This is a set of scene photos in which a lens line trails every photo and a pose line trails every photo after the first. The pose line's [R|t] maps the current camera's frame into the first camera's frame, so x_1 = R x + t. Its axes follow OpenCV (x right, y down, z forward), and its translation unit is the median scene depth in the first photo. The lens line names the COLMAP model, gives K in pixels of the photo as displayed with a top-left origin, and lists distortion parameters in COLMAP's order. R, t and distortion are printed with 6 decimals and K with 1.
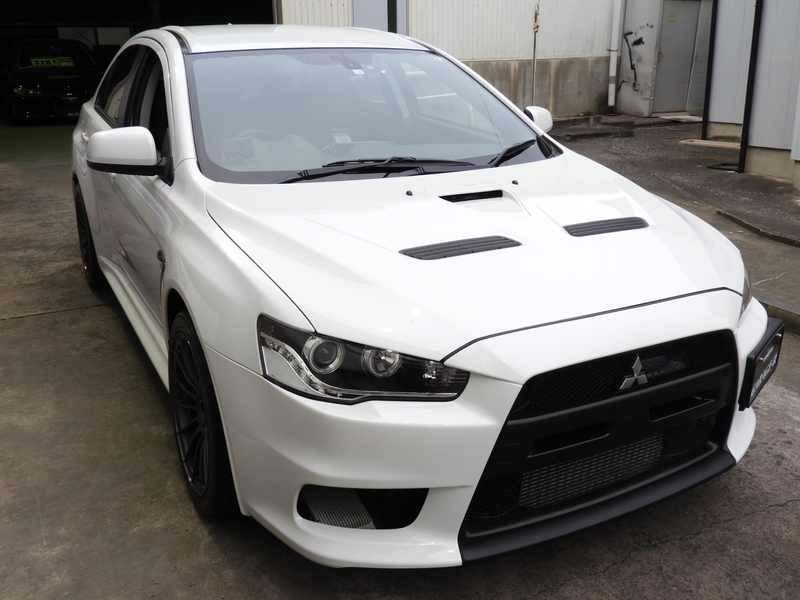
lens RADIAL K [[778.1, 0, 400.0], [0, 778.1, 300.0], [0, 0, 1]] dist [0.004152, -0.000664]
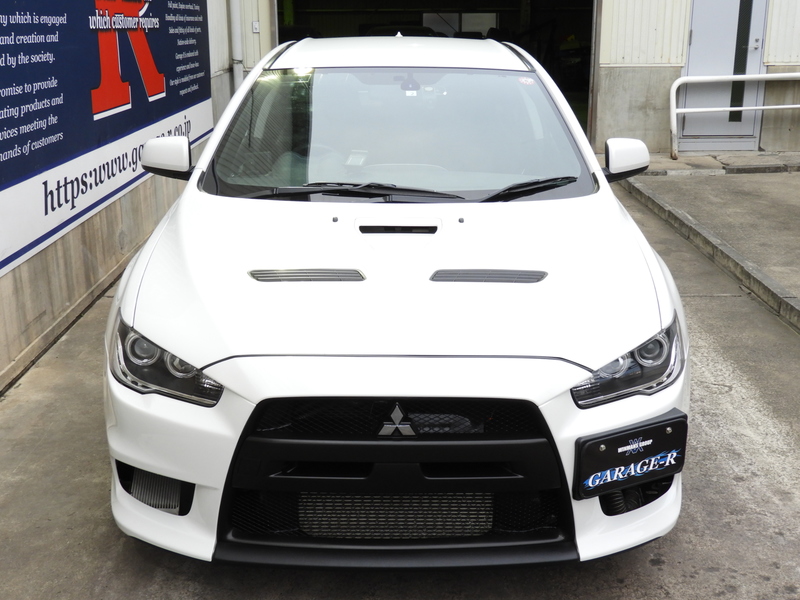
lens RADIAL K [[942.7, 0, 400.0], [0, 942.7, 300.0], [0, 0, 1]] dist [-0.005831, 0.038506]
pose [[0.880090, 0.143449, -0.452619, 0.766668], [-0.157824, 0.987449, 0.006074, -0.062044], [0.447809, 0.066089, 0.891683, -0.070696]]
